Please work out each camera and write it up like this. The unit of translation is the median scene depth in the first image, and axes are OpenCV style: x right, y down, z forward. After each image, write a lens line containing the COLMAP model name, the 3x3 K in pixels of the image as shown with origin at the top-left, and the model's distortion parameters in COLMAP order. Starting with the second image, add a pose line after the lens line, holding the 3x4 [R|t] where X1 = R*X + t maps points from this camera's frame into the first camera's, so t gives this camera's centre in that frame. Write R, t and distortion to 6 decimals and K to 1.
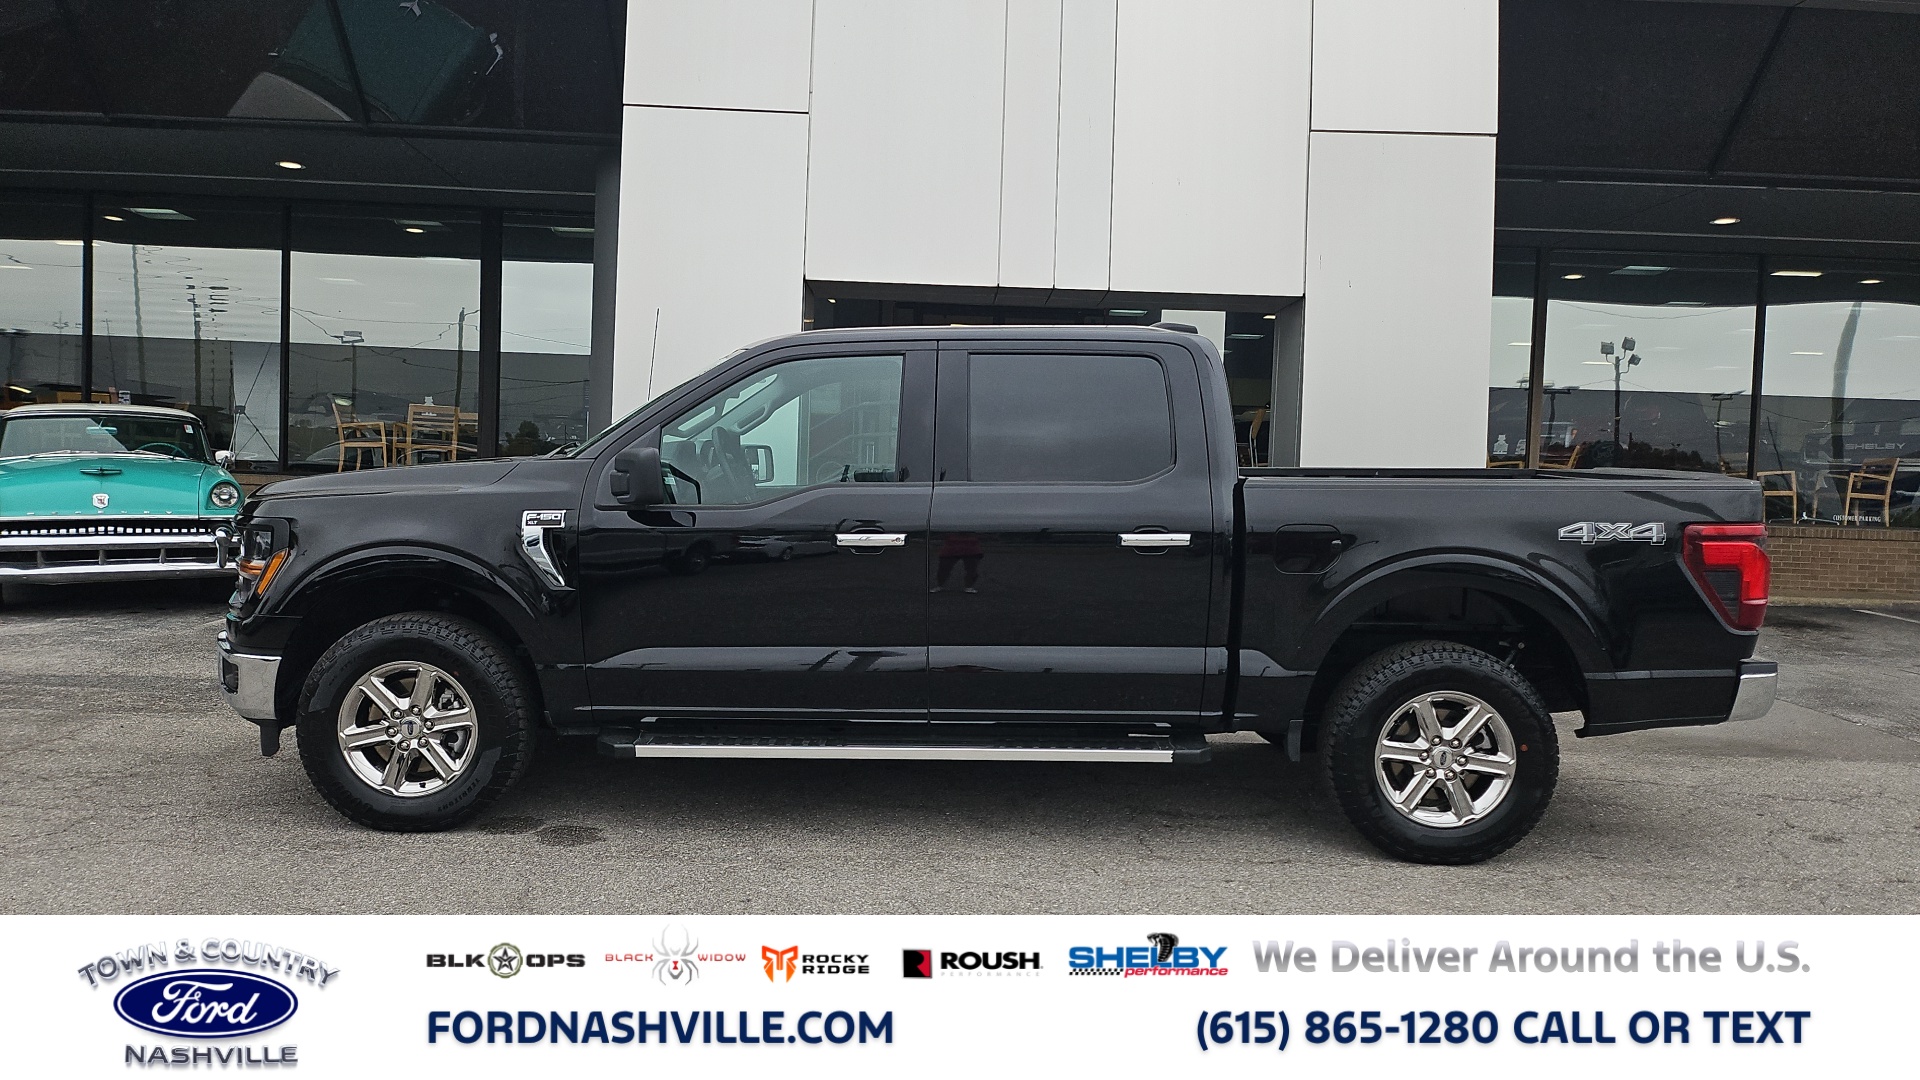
lens RADIAL K [[1343.7, 0, 966.1], [0, 1343.7, 536.9], [0, 0, 1]] dist [0.079488, -0.079095]
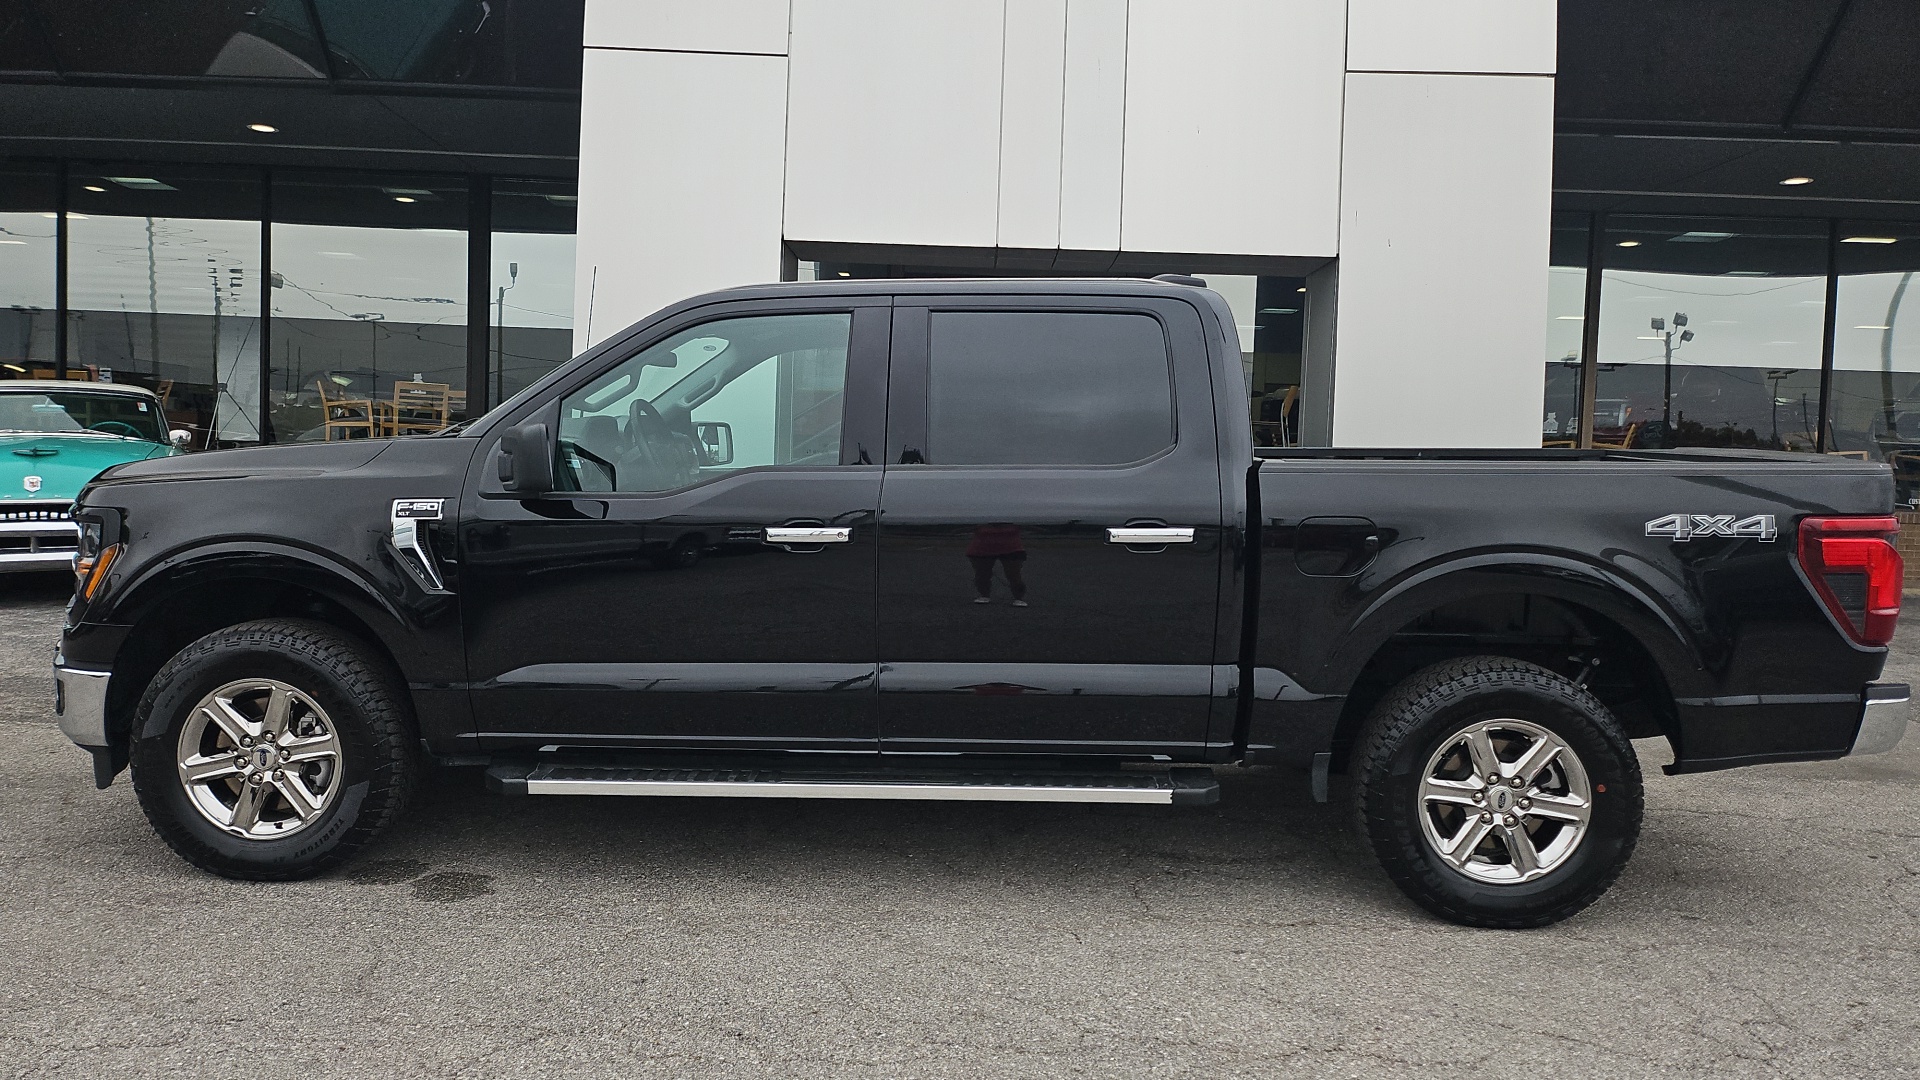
lens RADIAL K [[1366.1, 0, 966.5], [0, 1366.1, 529.4], [0, 0, 1]] dist [0.093989, -0.114131]
pose [[0.999789, 0.001038, -0.020500, 0.042716], [-0.000878, 0.999969, 0.007829, -0.007625], [0.020507, -0.007809, 0.999759, 0.151129]]
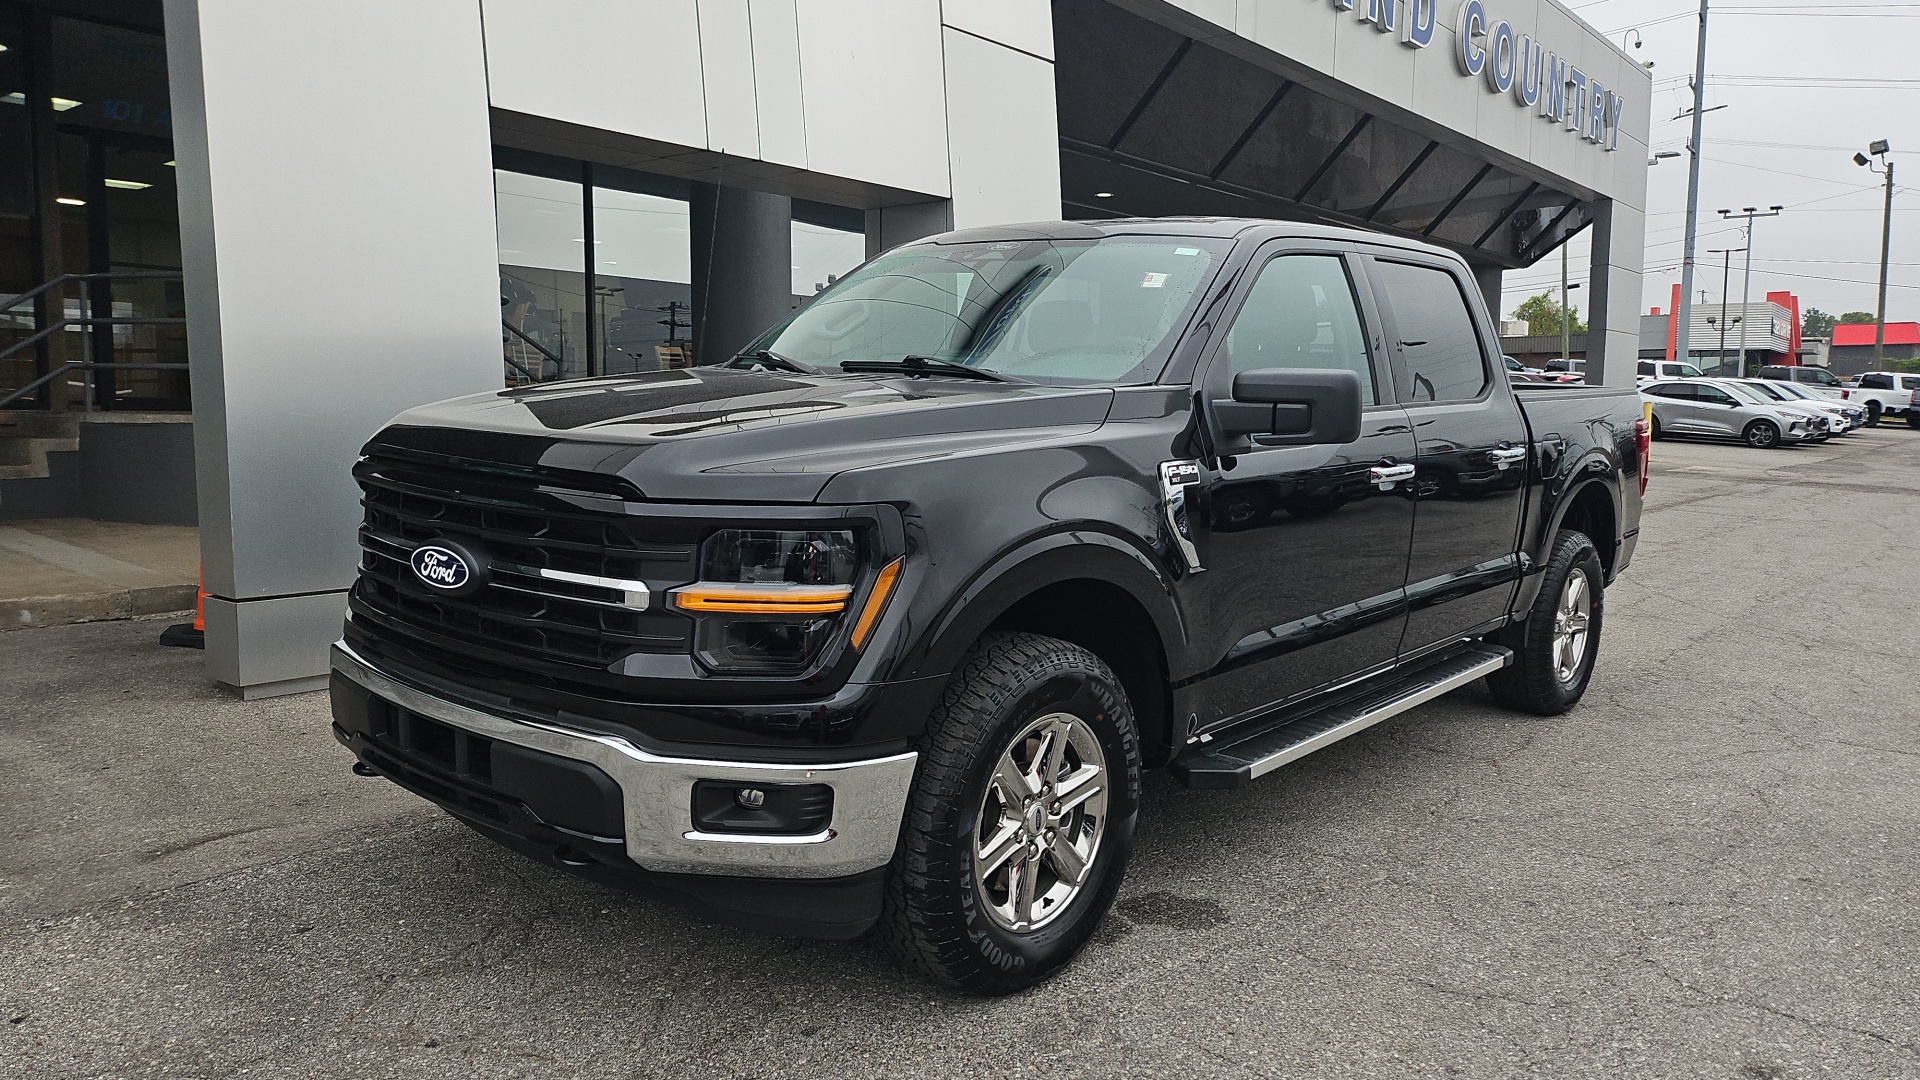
lens RADIAL K [[1343.7, 0, 966.1], [0, 1343.7, 536.9], [0, 0, 1]] dist [0.079488, -0.079095]
pose [[0.646583, -0.099152, 0.756373, -0.886671], [0.039362, 0.994533, 0.096723, -0.050854], [-0.761828, -0.032767, 0.646951, 0.623532]]
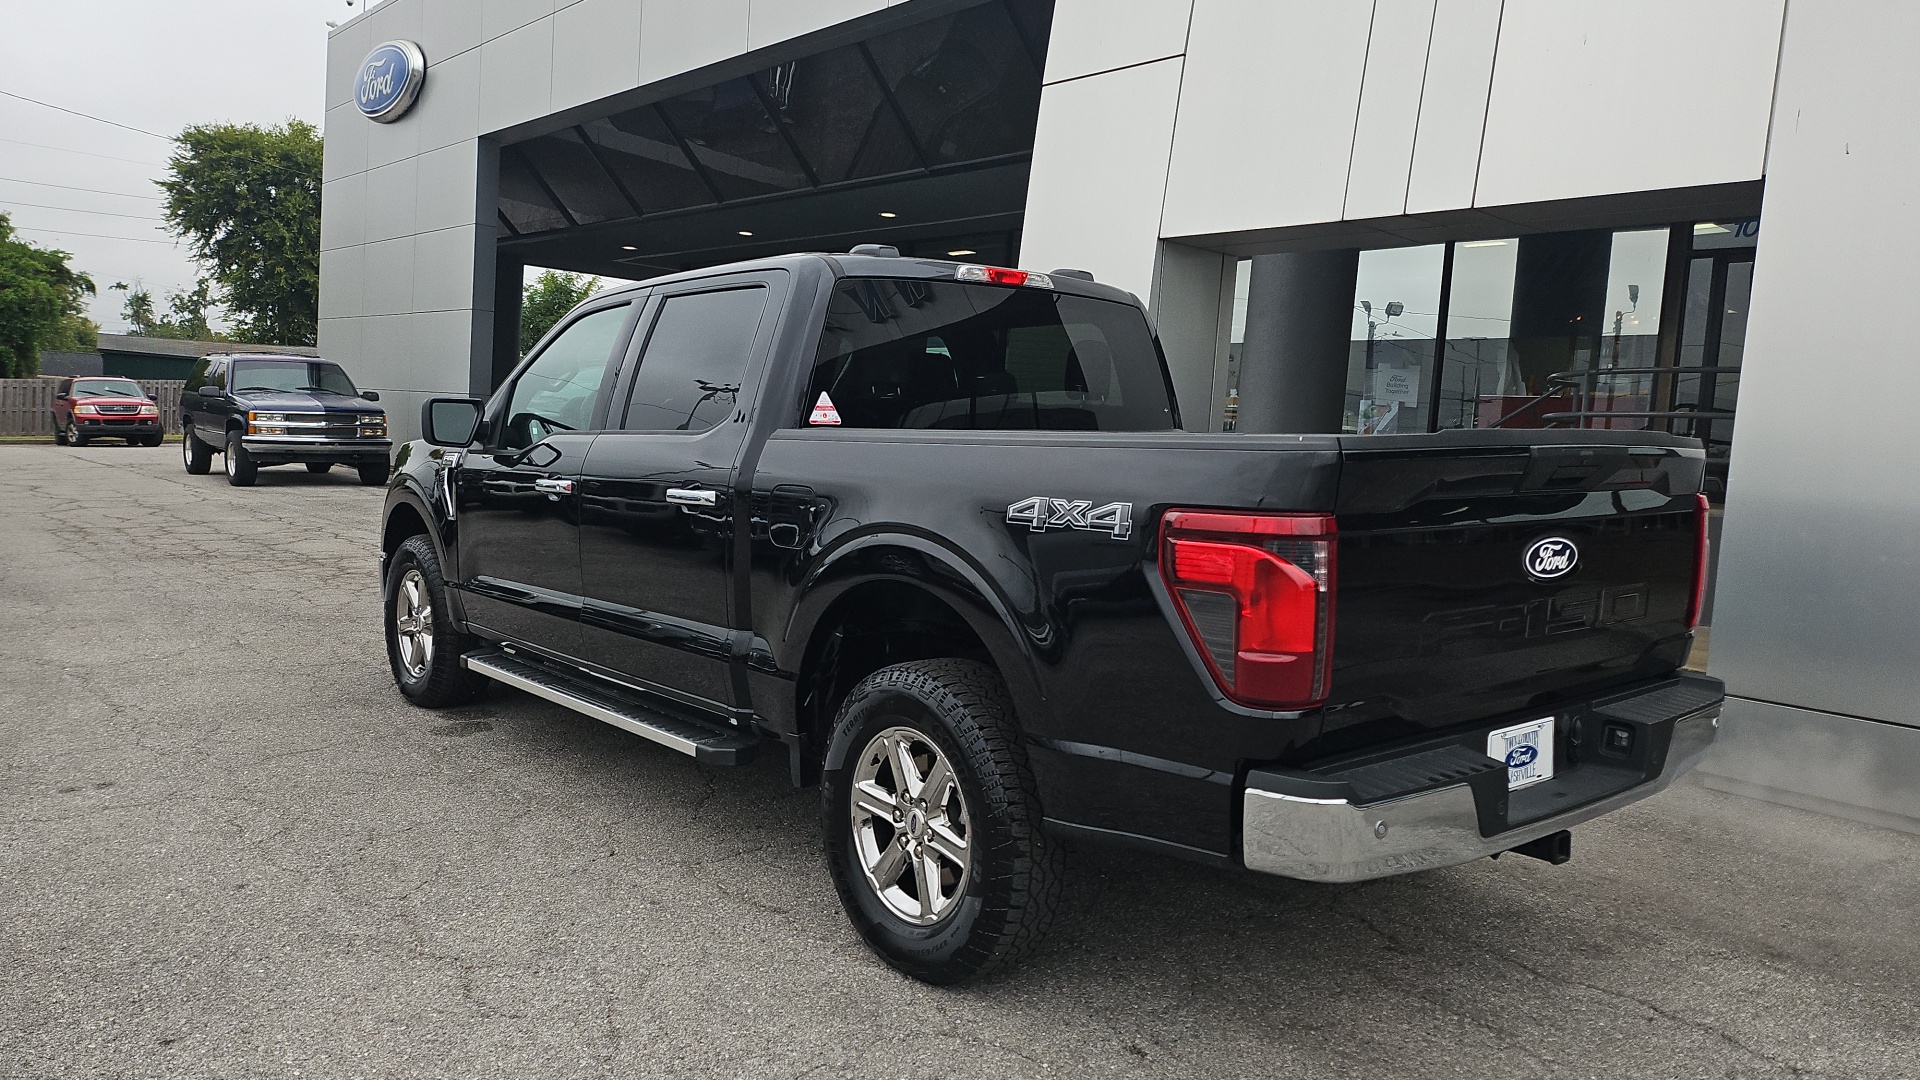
lens RADIAL K [[1347.5, 0, 945.9], [0, 1347.5, 548.4], [0, 0, 1]] dist [0.057620, -0.043471]
pose [[0.655421, 0.069423, -0.752067, 0.866921], [-0.070364, 0.997048, 0.030715, -0.002961], [0.751979, 0.032787, 0.658371, 0.536895]]
